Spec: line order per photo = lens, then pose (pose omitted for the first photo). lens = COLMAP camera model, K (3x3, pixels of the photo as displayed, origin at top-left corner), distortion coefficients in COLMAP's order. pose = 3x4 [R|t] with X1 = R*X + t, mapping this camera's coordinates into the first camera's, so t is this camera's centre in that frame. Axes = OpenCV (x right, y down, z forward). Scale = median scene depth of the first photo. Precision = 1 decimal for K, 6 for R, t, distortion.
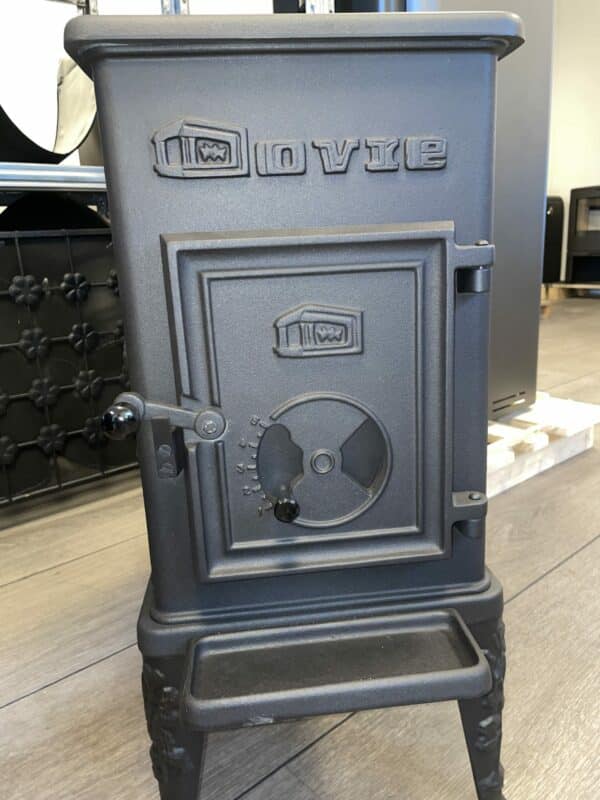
lens RADIAL K [[605.1, 0, 316.2], [0, 605.1, 385.8], [0, 0, 1]] dist [0.070006, -0.084567]
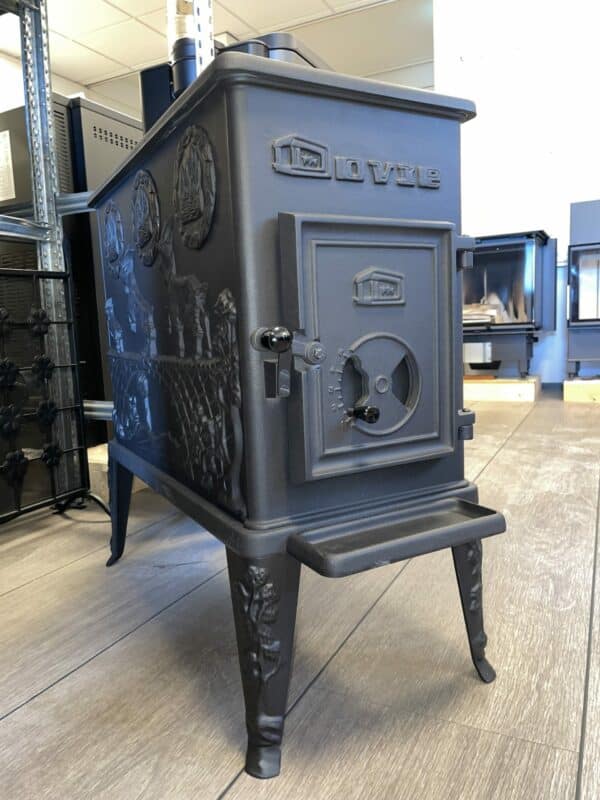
lens RADIAL K [[605.1, 0, 316.2], [0, 605.1, 385.8], [0, 0, 1]] dist [0.070006, -0.084567]
pose [[0.918066, -0.035087, 0.394872, -0.673664], [0.092142, 0.987682, -0.126465, 0.290910], [-0.385571, 0.152487, 0.909990, -0.197041]]
